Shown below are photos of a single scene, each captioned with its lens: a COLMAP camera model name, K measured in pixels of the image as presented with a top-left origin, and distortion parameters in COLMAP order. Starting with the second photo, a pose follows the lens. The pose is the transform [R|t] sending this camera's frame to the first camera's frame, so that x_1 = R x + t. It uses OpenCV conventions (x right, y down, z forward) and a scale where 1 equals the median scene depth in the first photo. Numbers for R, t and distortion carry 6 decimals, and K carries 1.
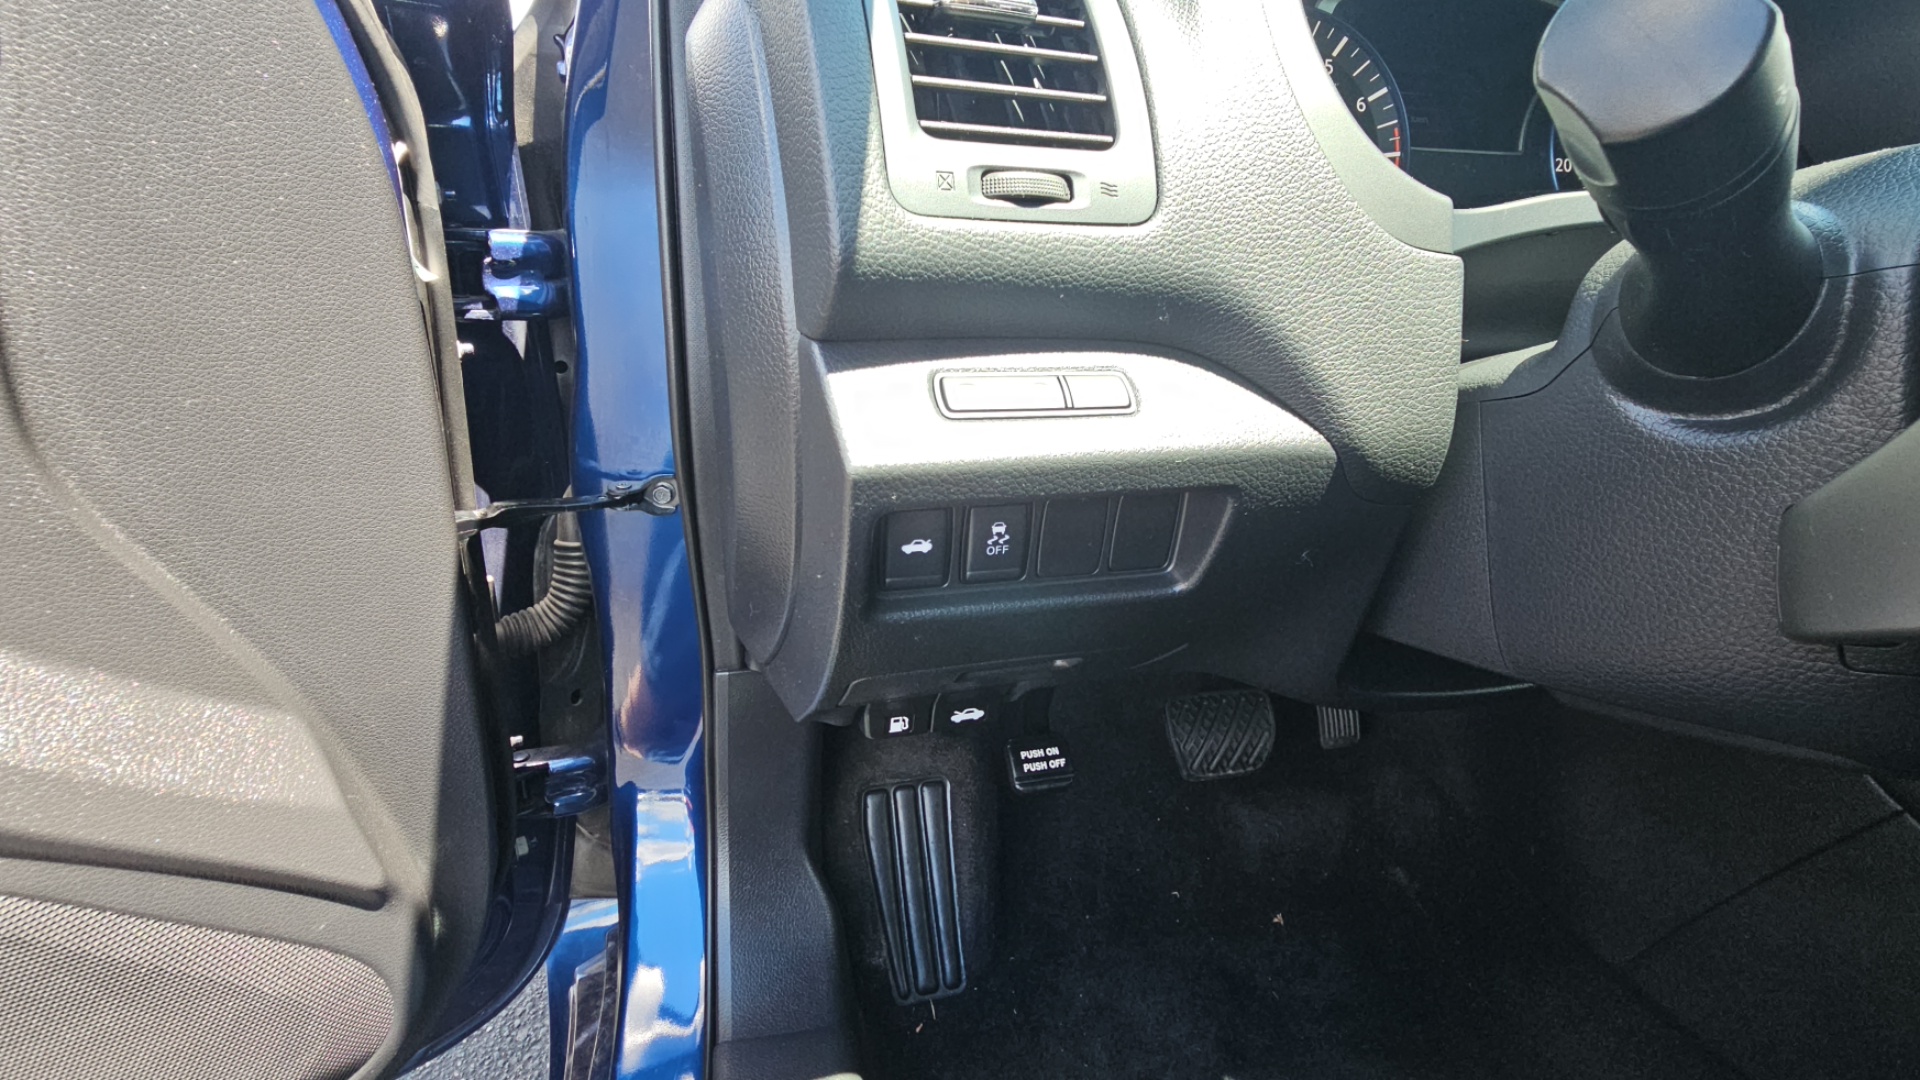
lens RADIAL K [[859.7, 0, 980.6], [0, 859.7, 541.0], [0, 0, 1]] dist [0.005878, -0.007027]
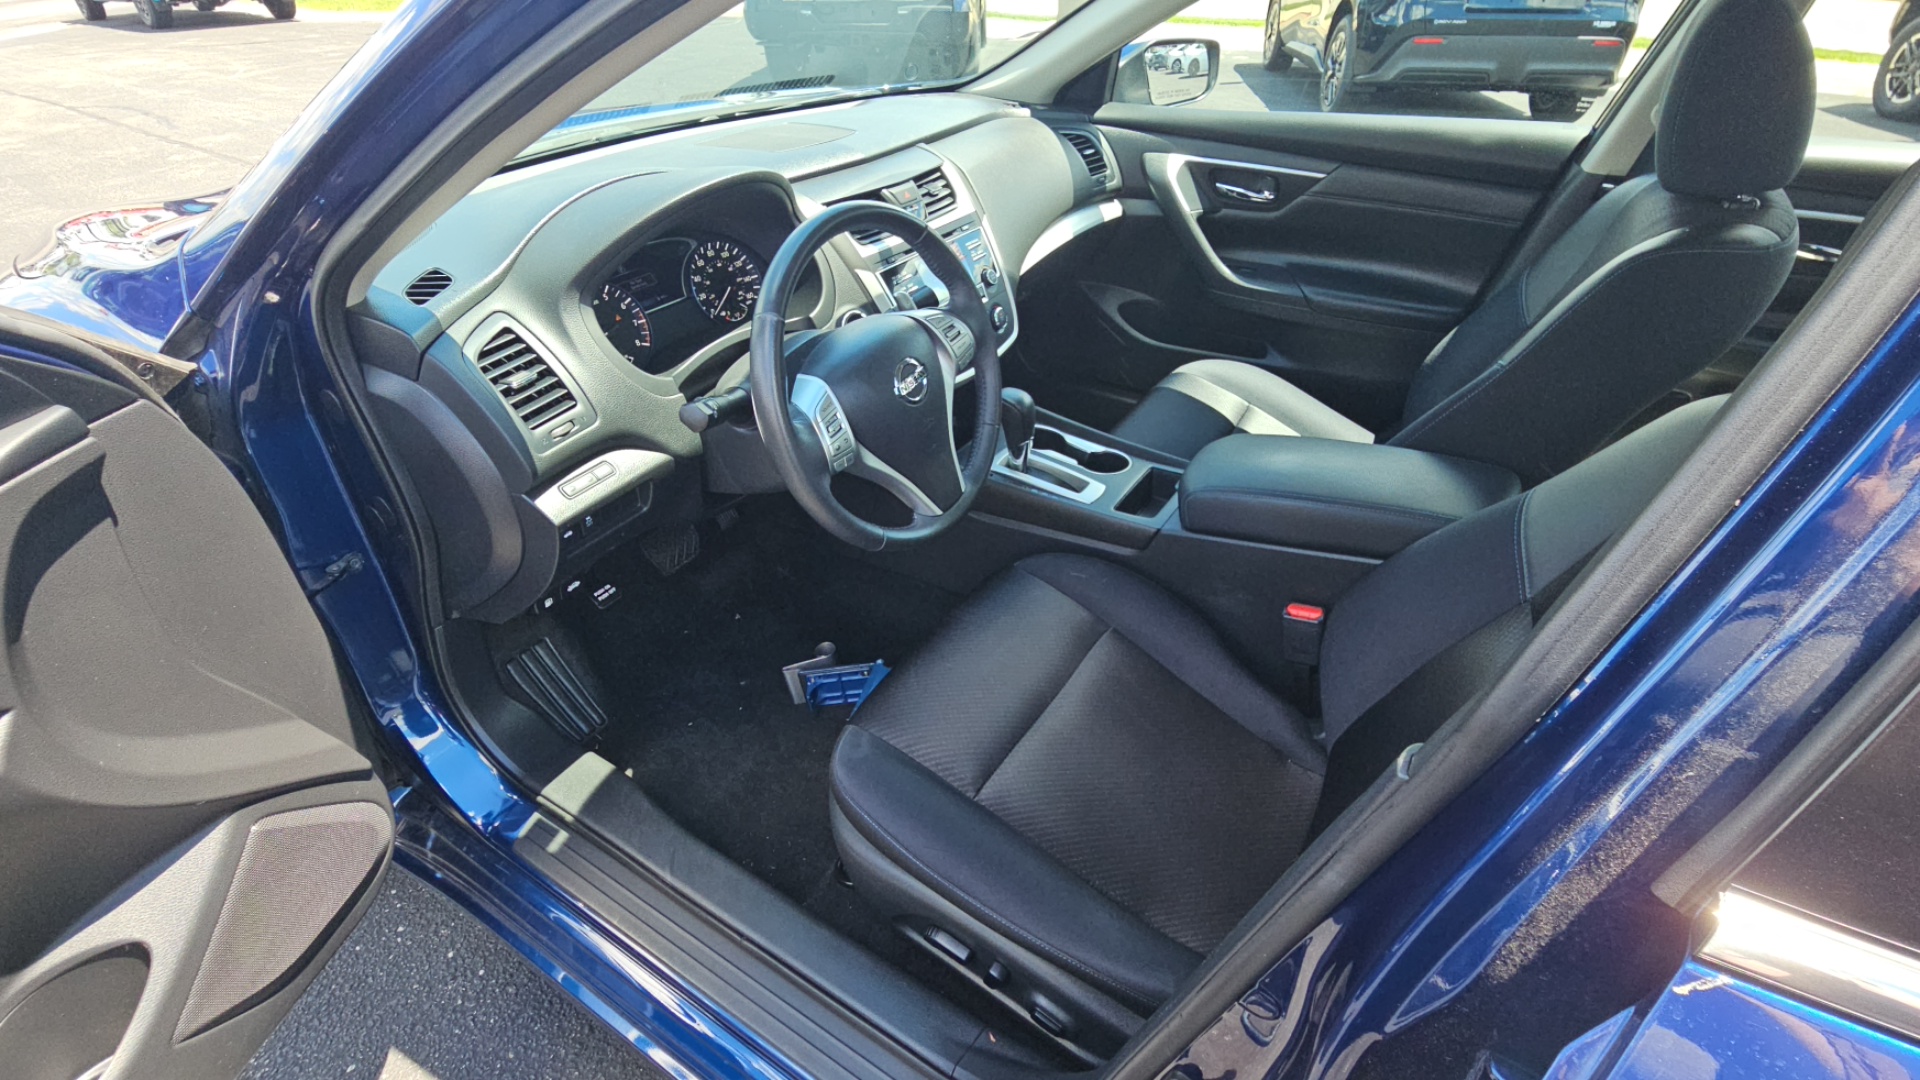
lens RADIAL K [[859.7, 0, 980.6], [0, 859.7, 541.0], [0, 0, 1]] dist [0.005878, -0.007027]
pose [[0.713015, -0.438293, 0.547275, -0.539802], [0.301769, 0.896378, 0.324718, -0.397026], [-0.632887, -0.066378, 0.771394, -1.786380]]
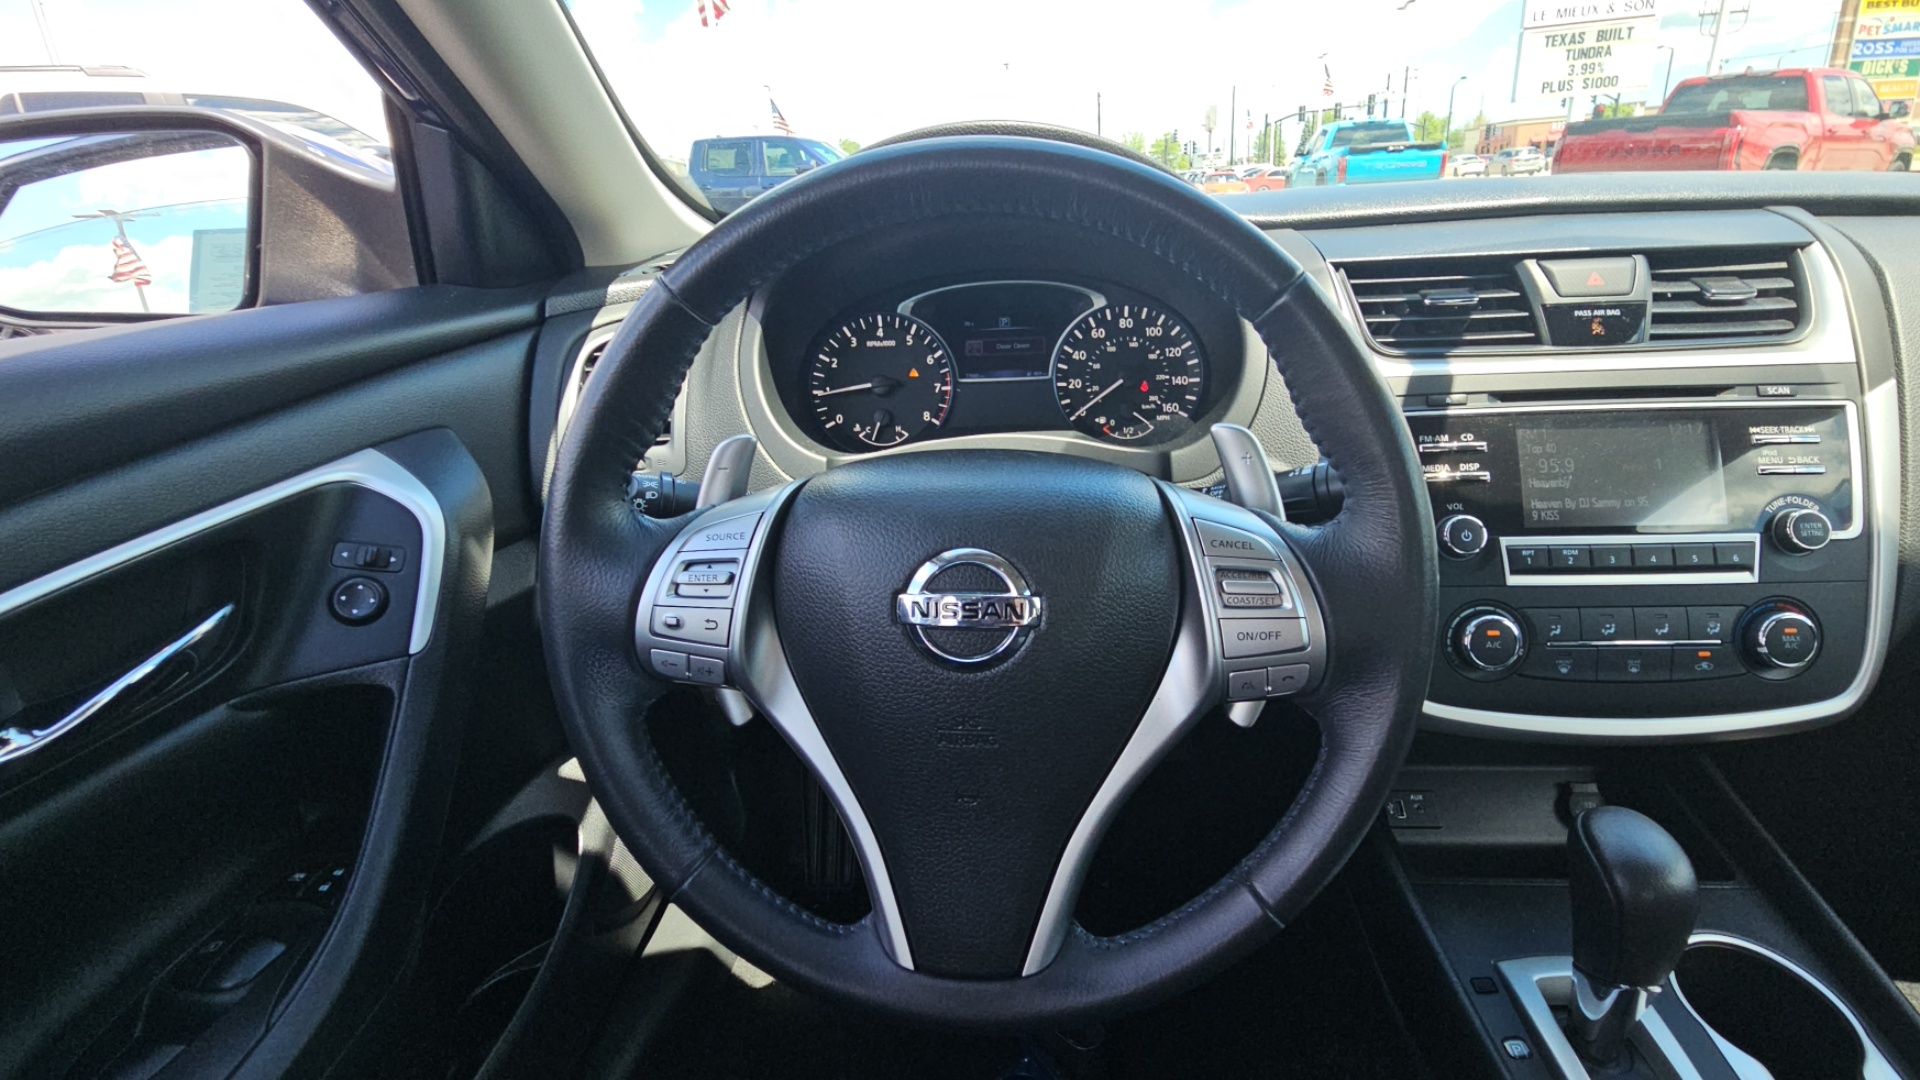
lens RADIAL K [[862.1, 0, 980.8], [0, 862.1, 539.7], [0, 0, 1]] dist [-0.000051, -0.001419]
pose [[0.951265, 0.034555, -0.306433, 1.104919], [-0.038025, 0.999262, -0.005358, -0.144092], [0.306022, 0.016748, 0.951877, -0.622970]]
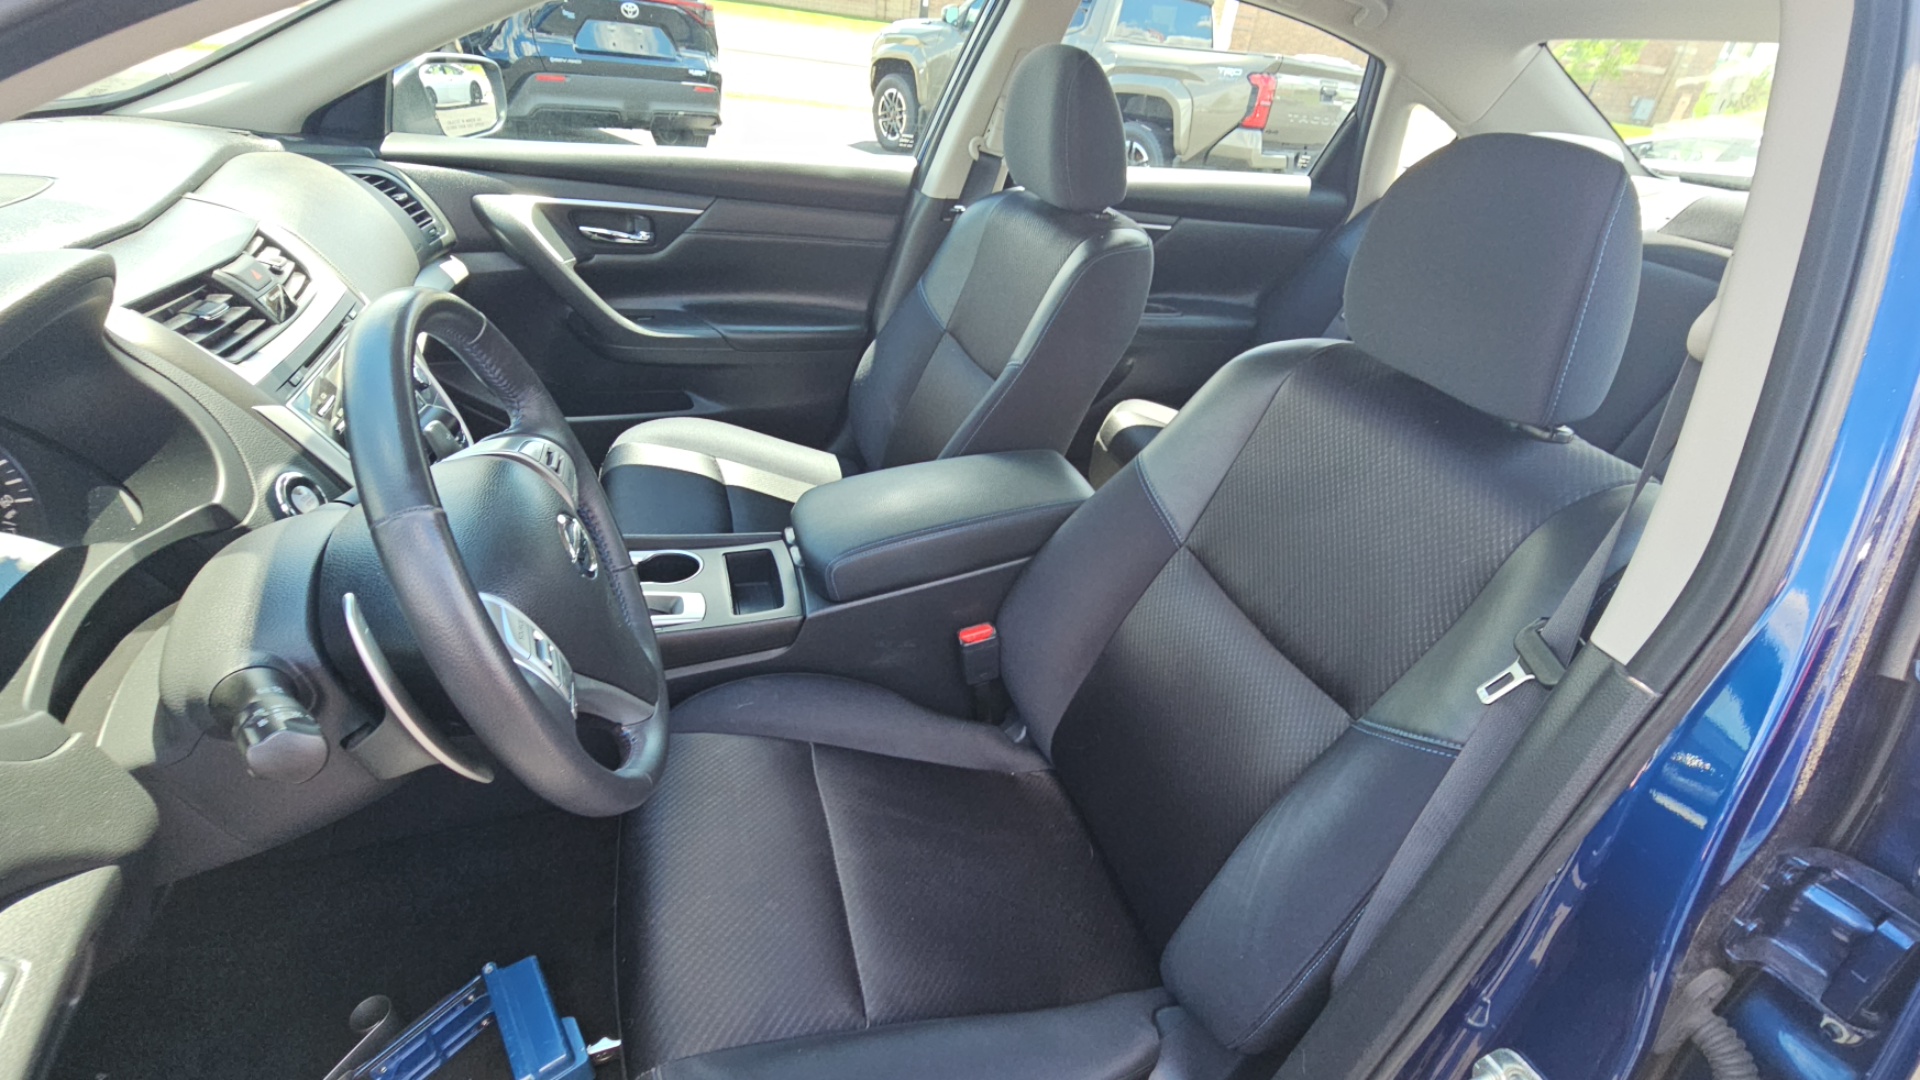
lens RADIAL K [[859.7, 0, 980.6], [0, 859.7, 541.0], [0, 0, 1]] dist [0.005878, -0.007027]
pose [[-0.094871, -0.542479, 0.834695, -0.552000], [0.272162, 0.792398, 0.545924, -0.737187], [-0.957563, 0.278964, 0.072466, -0.610942]]
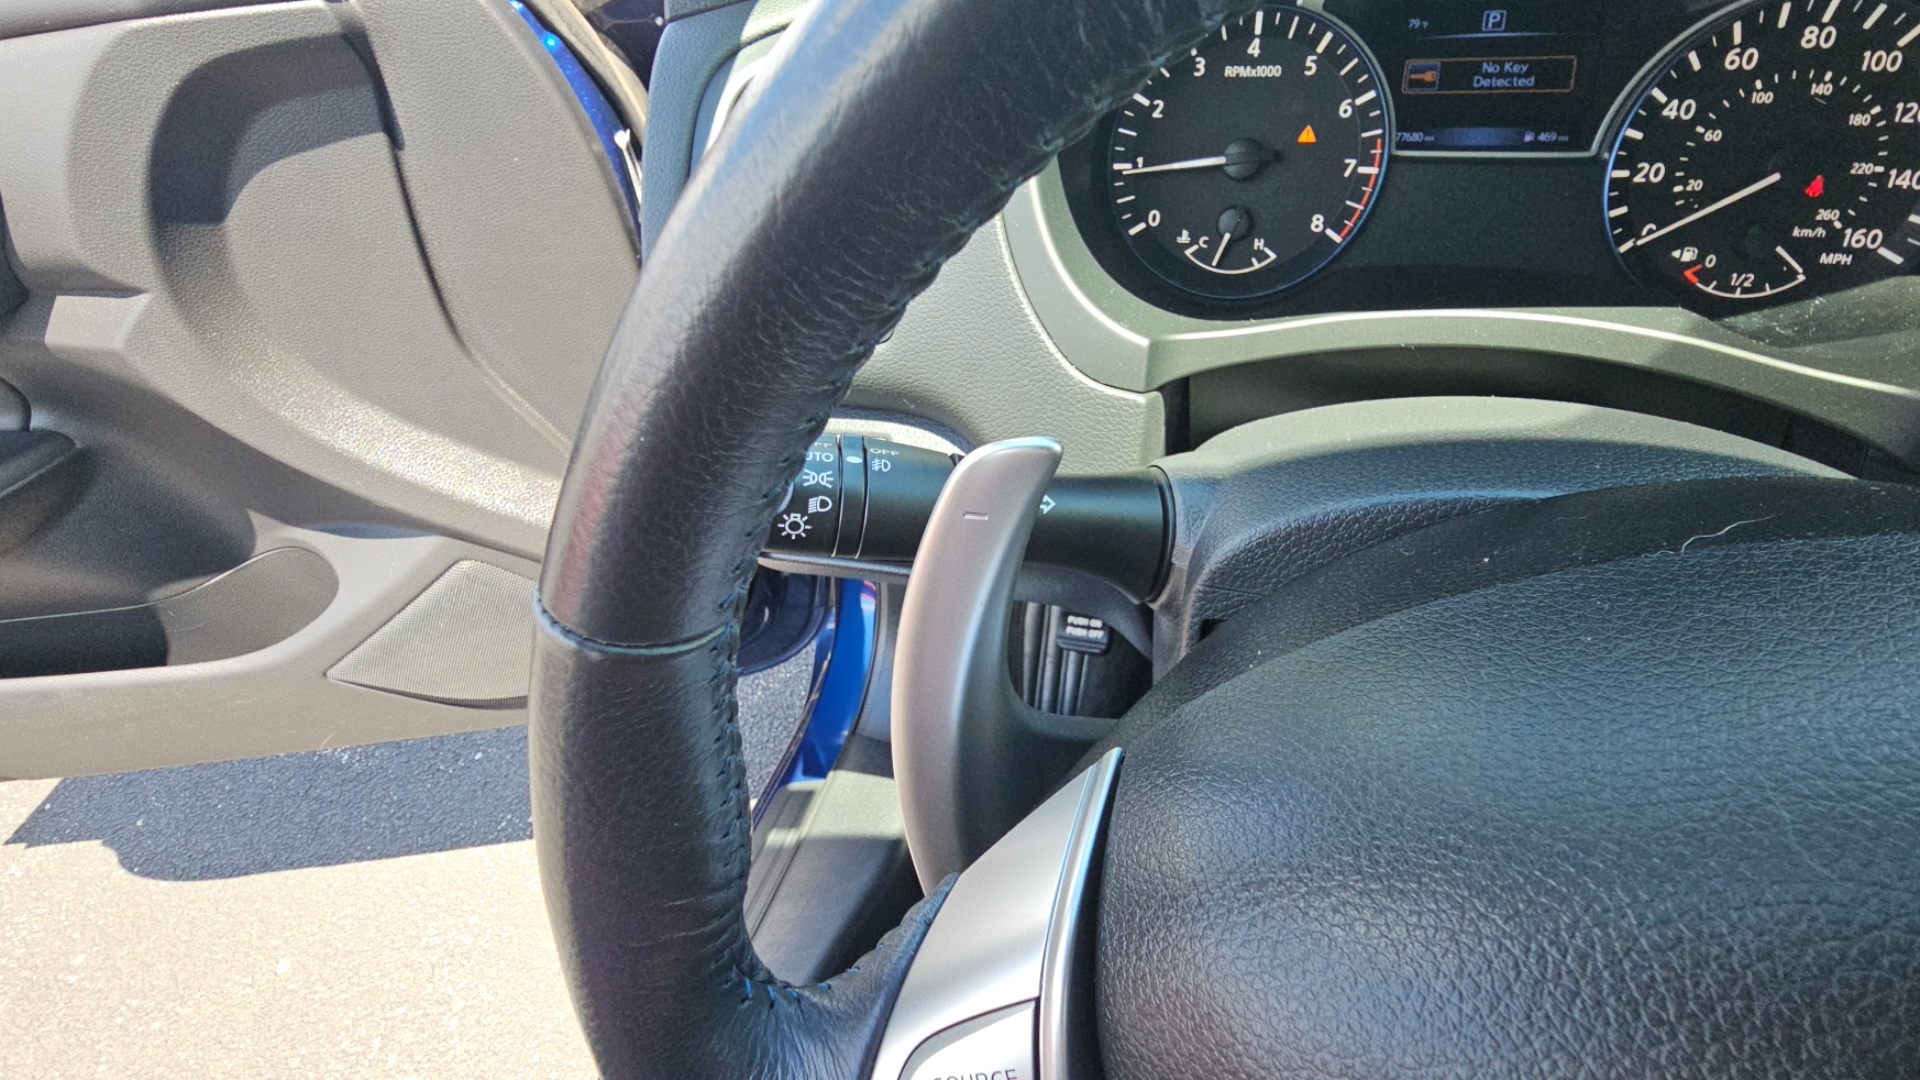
lens RADIAL K [[855.8, 0, 982.8], [0, 855.8, 537.7], [0, 0, 1]] dist [0.020721, -0.014228]
pose [[0.848129, 0.255069, -0.464347, 0.666958], [-0.094921, 0.935450, 0.340475, -0.365893], [0.521218, -0.244691, 0.817593, -0.046422]]
